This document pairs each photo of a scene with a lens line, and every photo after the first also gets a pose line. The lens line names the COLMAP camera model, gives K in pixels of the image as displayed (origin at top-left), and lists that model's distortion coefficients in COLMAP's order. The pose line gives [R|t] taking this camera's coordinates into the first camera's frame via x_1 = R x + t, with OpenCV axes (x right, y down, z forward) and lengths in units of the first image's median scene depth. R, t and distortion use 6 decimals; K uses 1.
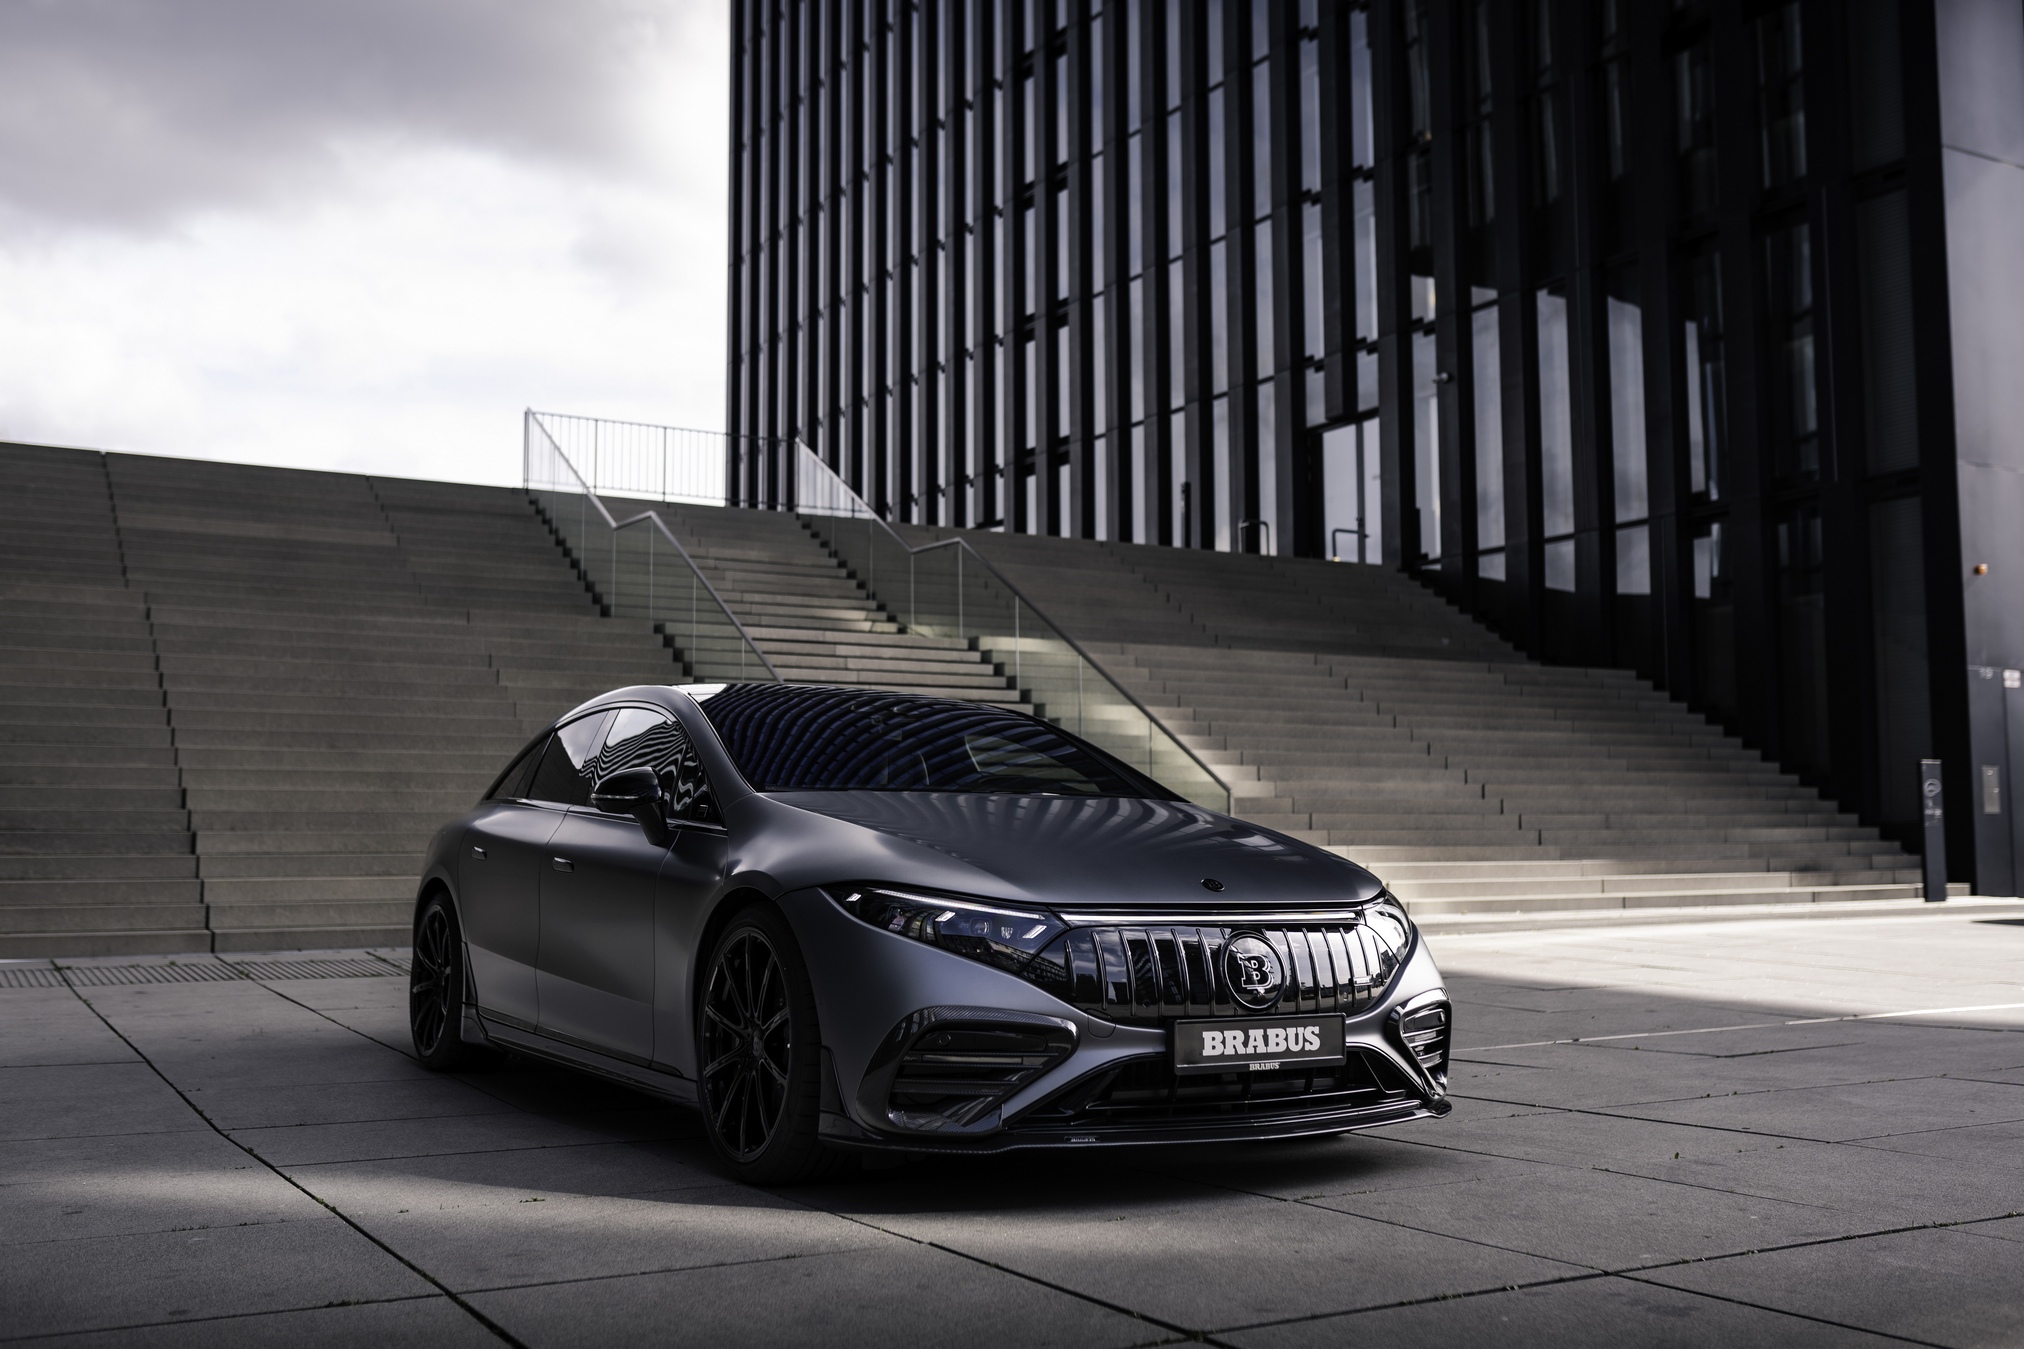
lens RADIAL K [[1812.3, 0, 1005.2], [0, 1812.3, 720.1], [0, 0, 1]] dist [-0.003542, 0.001887]
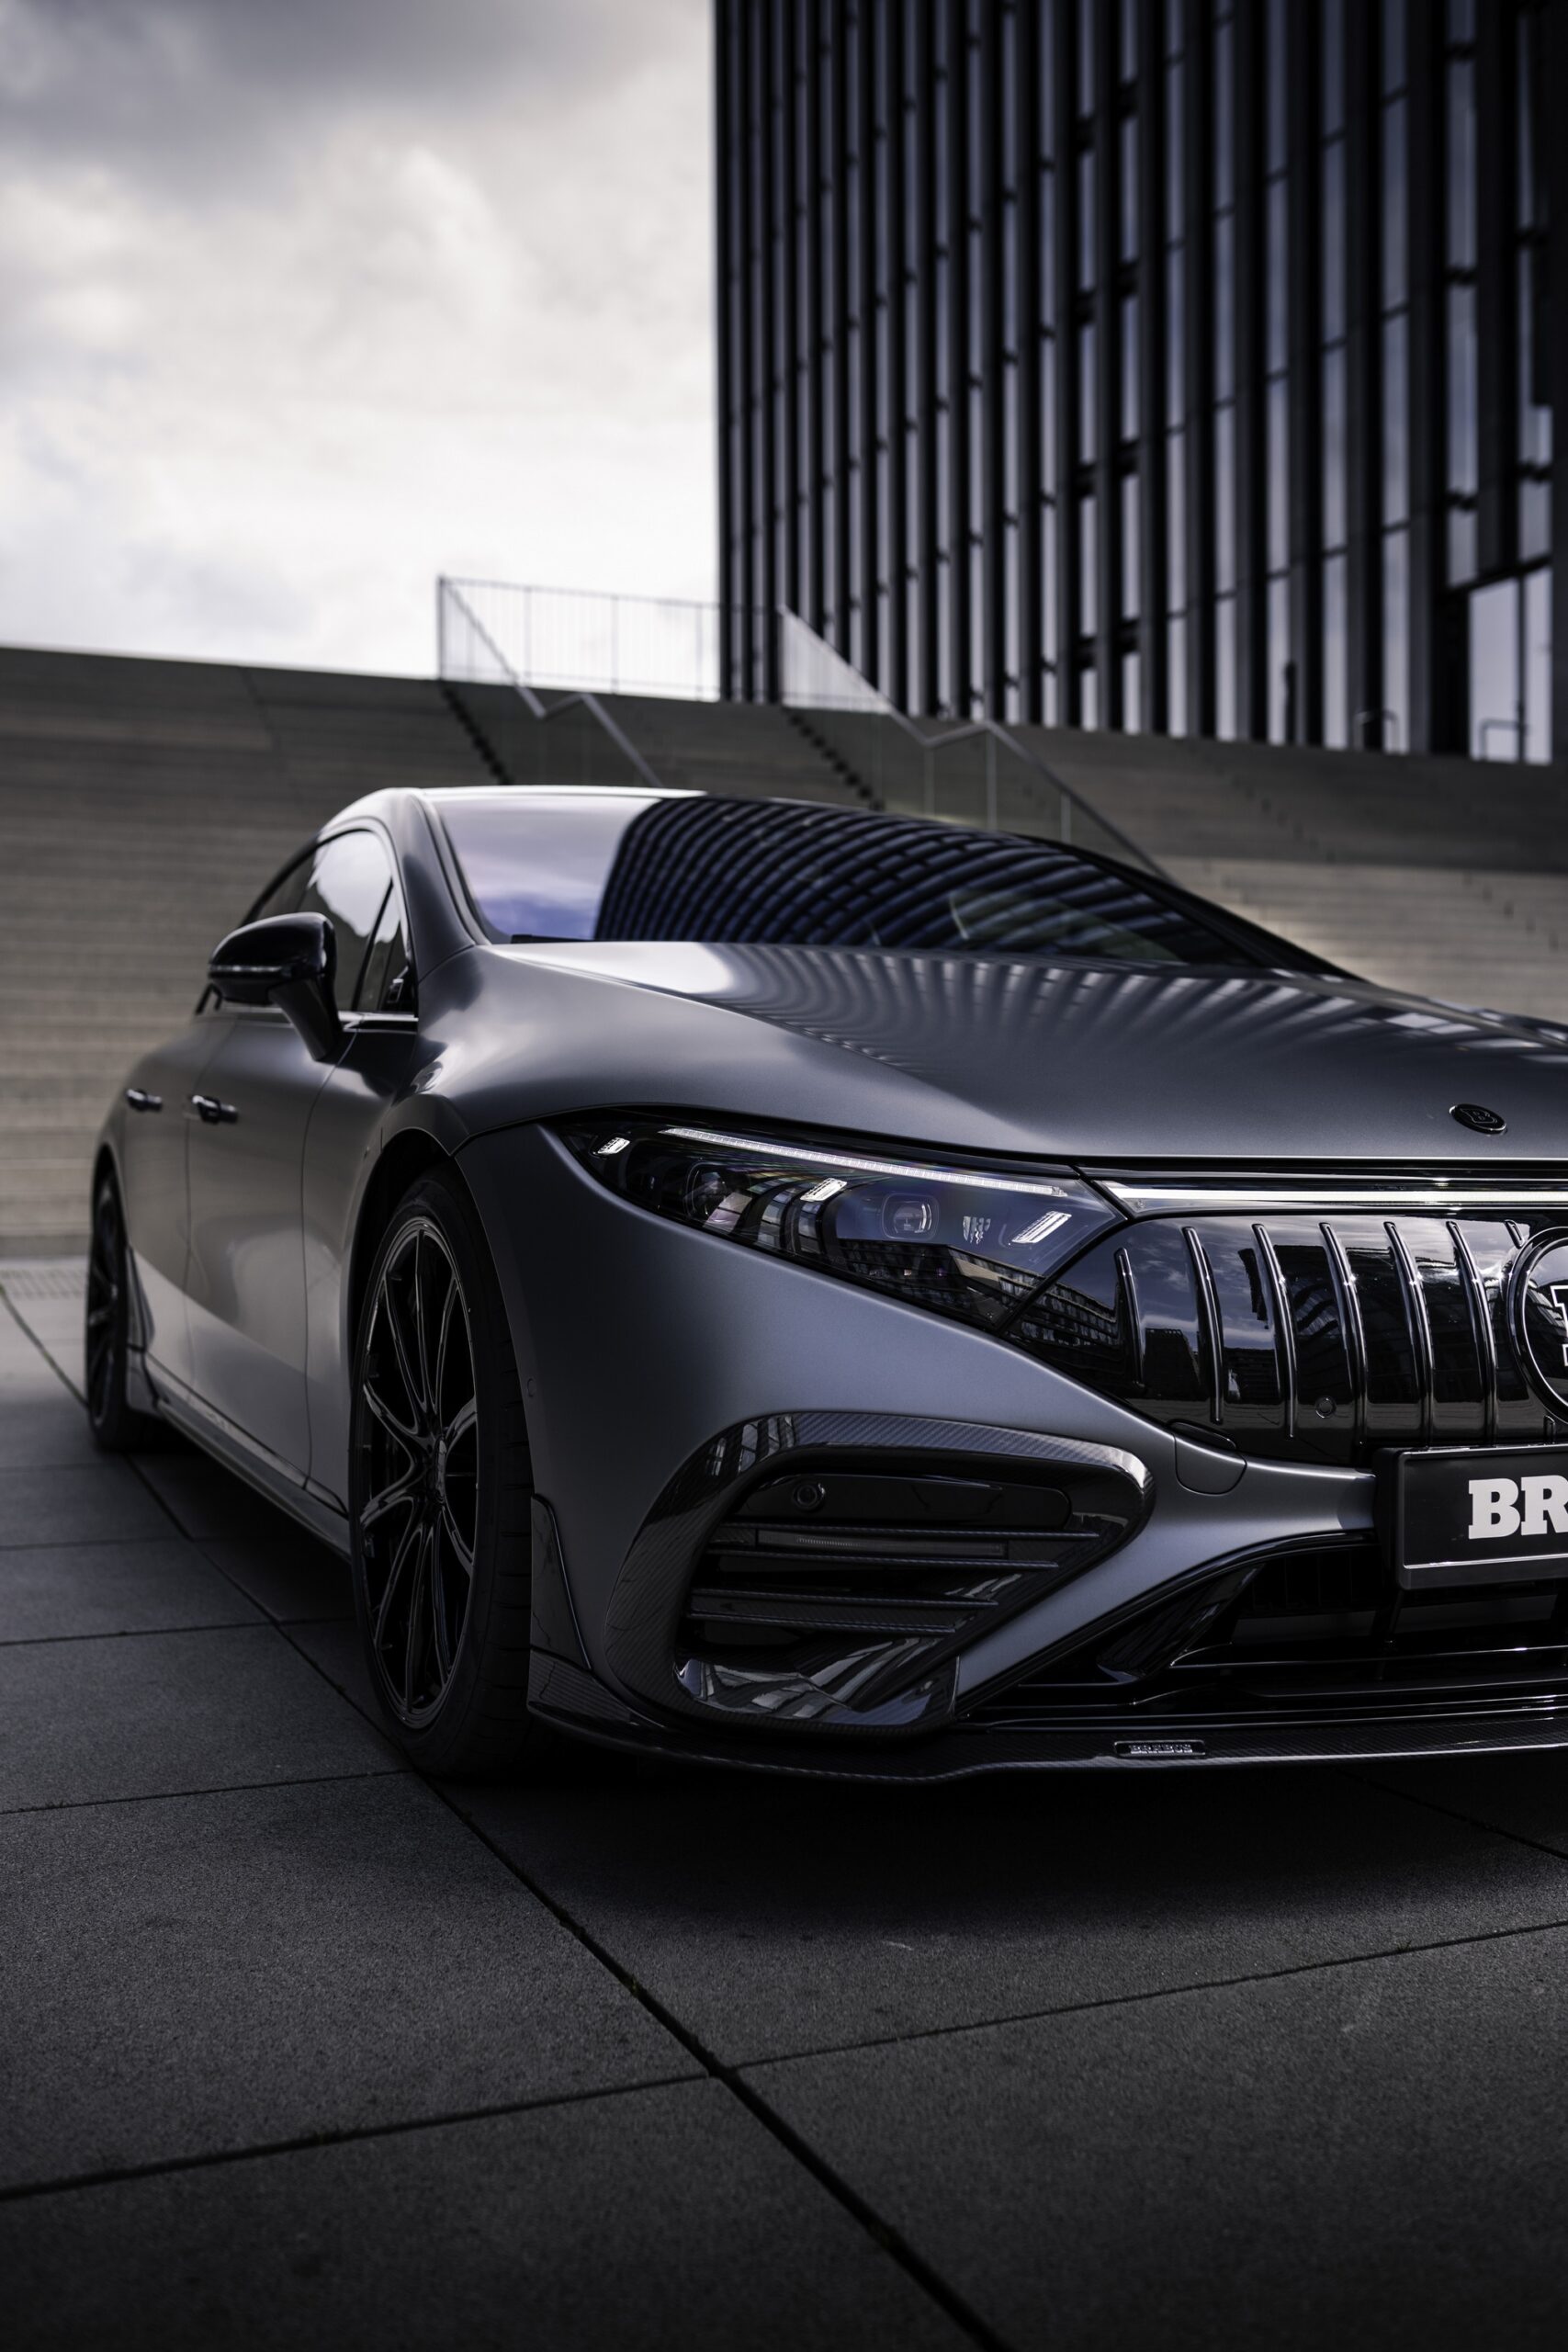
lens RADIAL K [[2105.8, 0, 784.0], [0, 2105.8, 1176.0], [0, 0, 1]] dist [-0.003542, 0.001887]
pose [[0.991532, 0.000103, -0.129860, 0.004651], [0.011198, 0.996207, 0.086293, 0.014739], [0.129376, -0.087017, 0.987770, 0.121621]]
